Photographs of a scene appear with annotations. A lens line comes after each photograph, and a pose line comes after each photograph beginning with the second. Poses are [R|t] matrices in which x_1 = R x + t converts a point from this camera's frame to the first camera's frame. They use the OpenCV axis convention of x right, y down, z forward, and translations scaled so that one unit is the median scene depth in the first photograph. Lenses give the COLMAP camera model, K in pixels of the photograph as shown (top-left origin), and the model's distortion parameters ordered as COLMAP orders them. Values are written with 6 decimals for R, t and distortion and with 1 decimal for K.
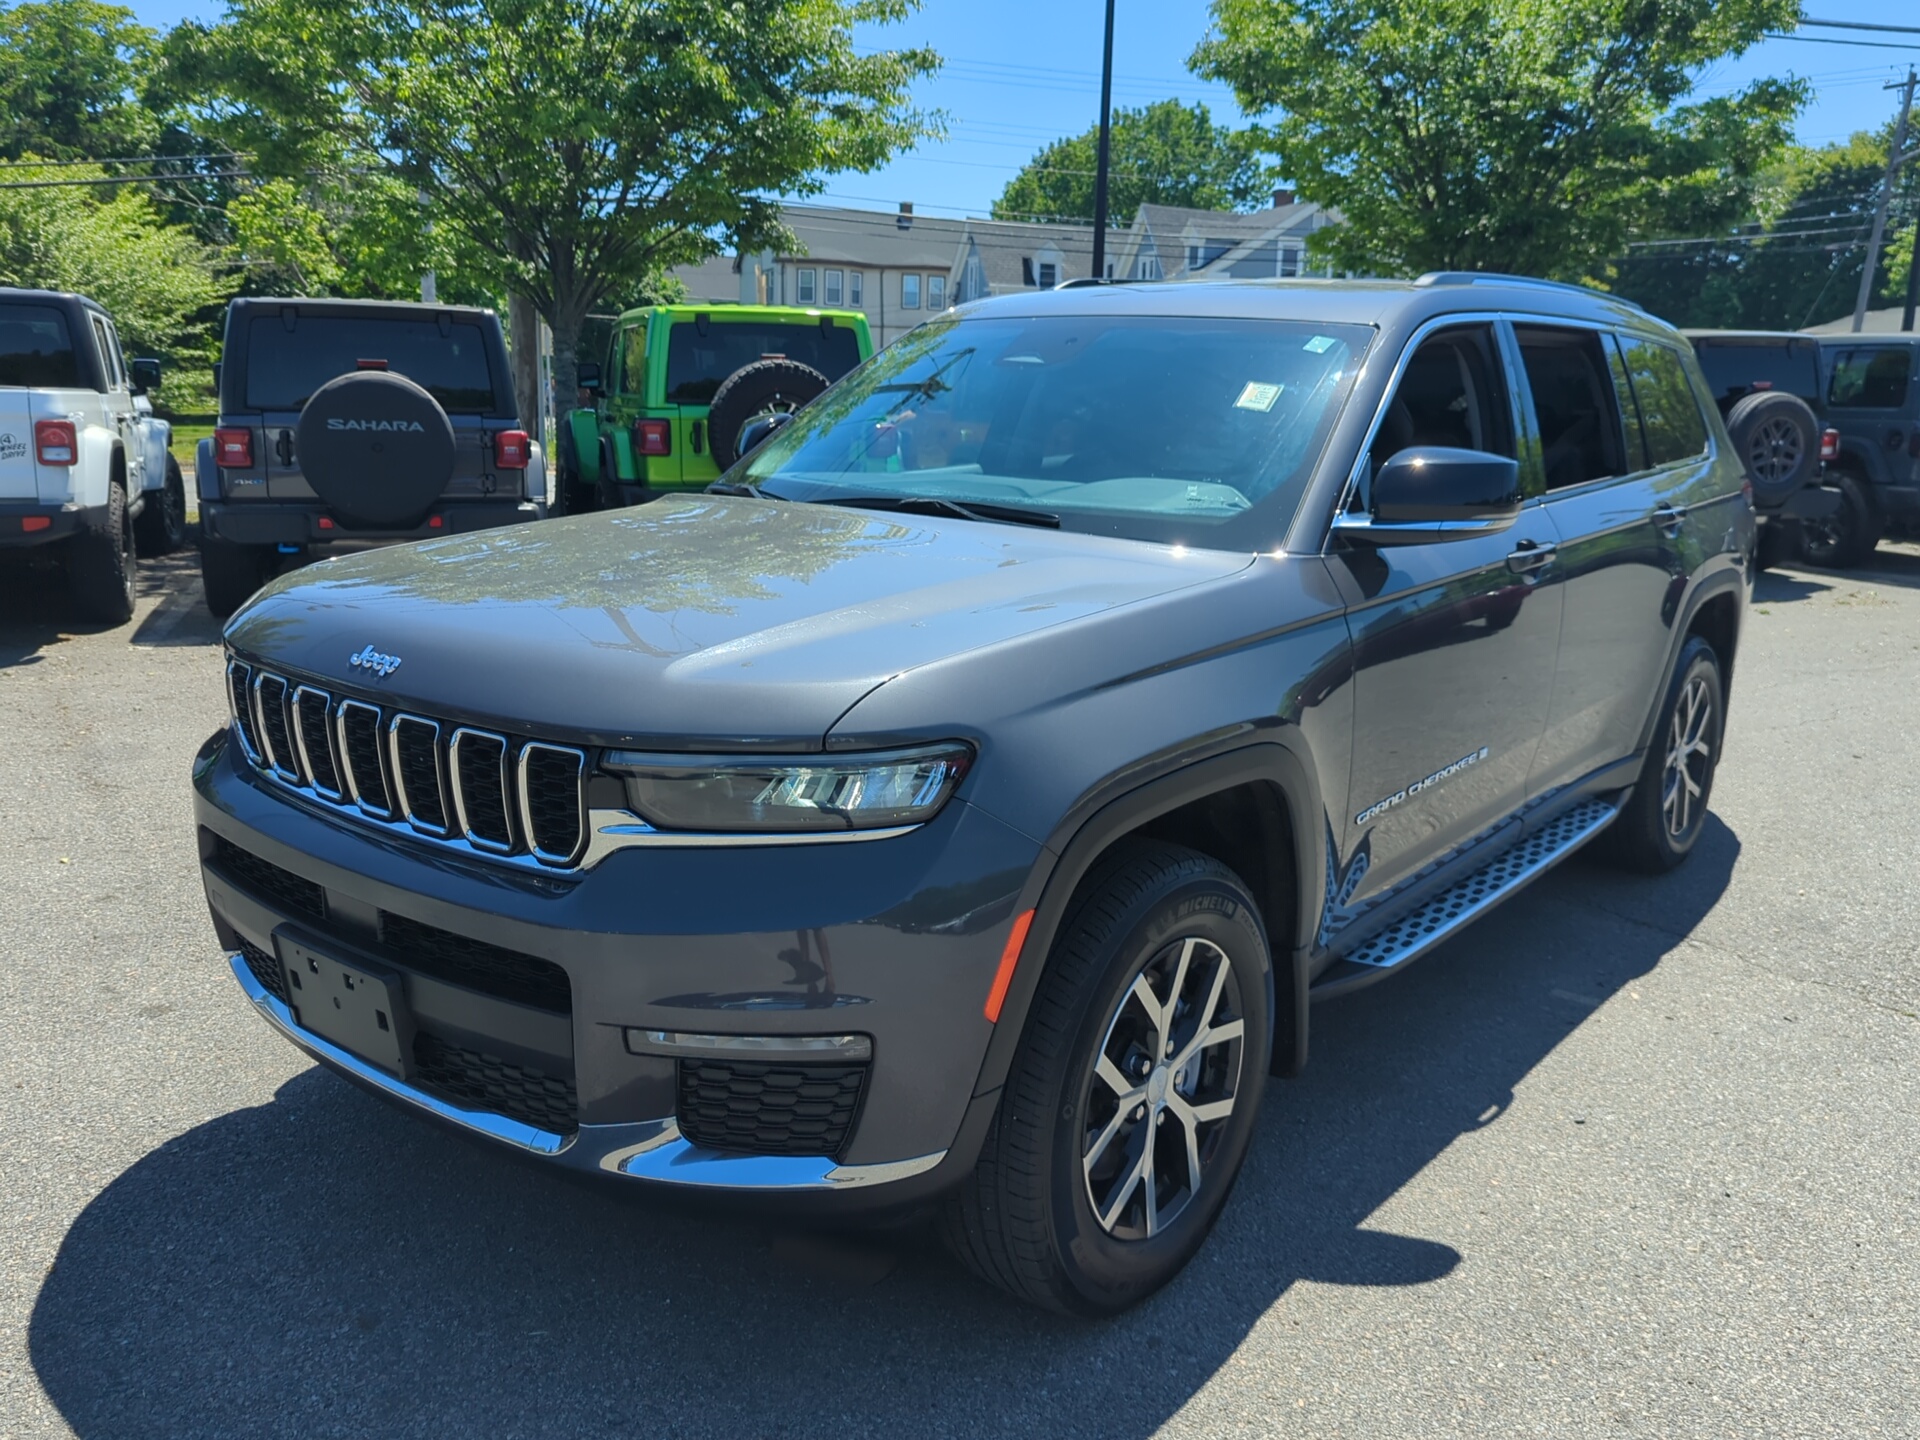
lens RADIAL K [[1557.8, 0, 973.2], [0, 1557.8, 697.4], [0, 0, 1]] dist [0.088945, -0.098994]
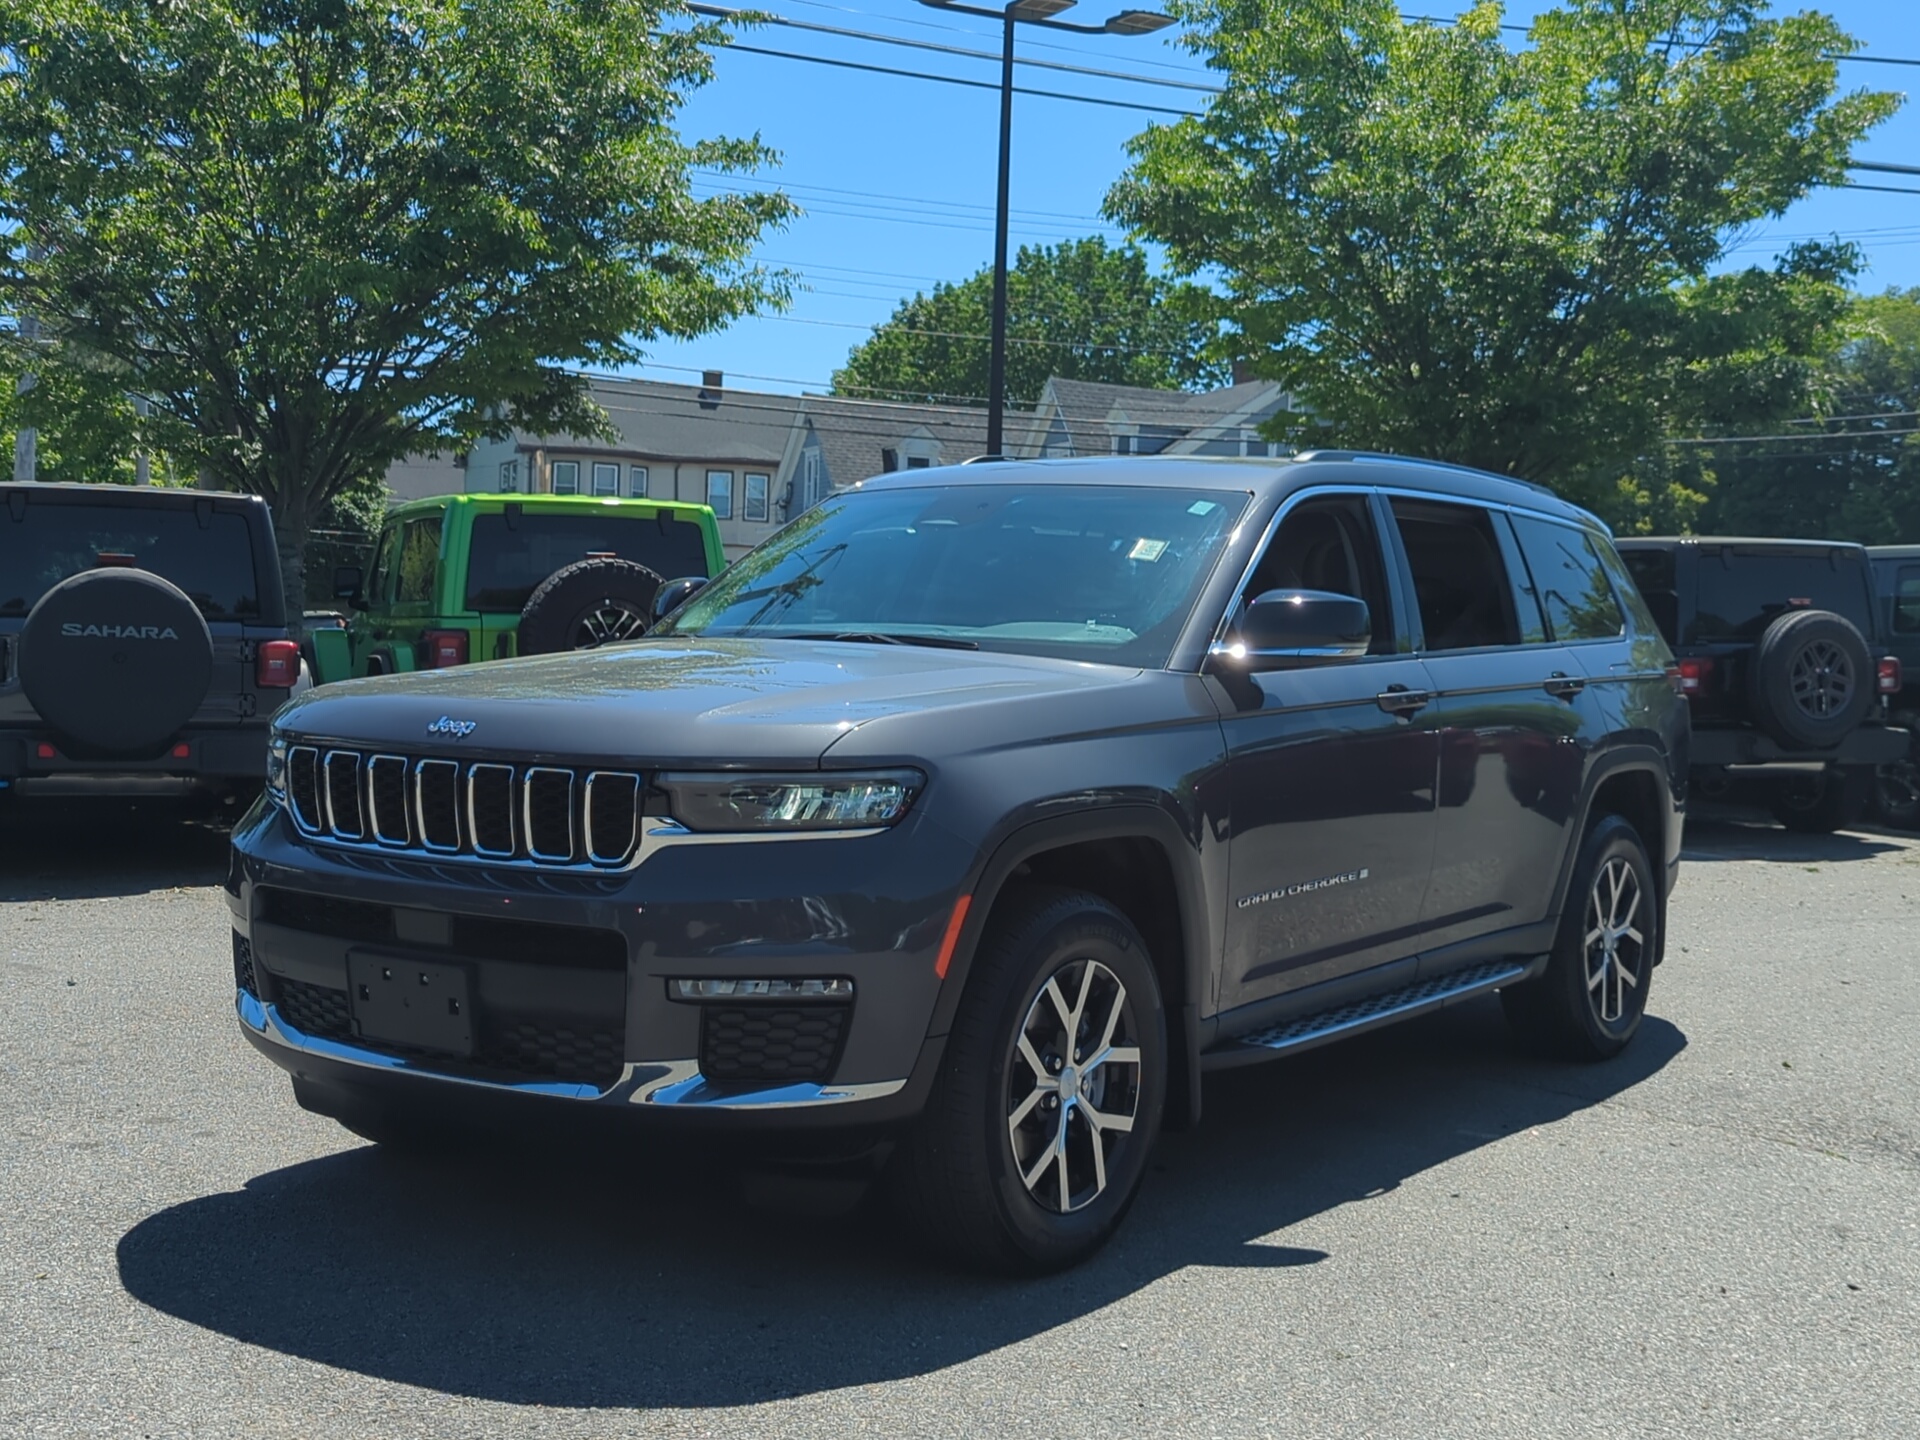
lens RADIAL K [[2399.7, 0, 960.0], [0, 2399.7, 720.0], [0, 0, 1]] dist [0.200508, -0.577897]
pose [[0.997870, 0.001119, 0.065232, -0.024681], [0.009427, 0.986887, -0.161134, 0.075071], [-0.064556, 0.161406, 0.984774, -0.247279]]
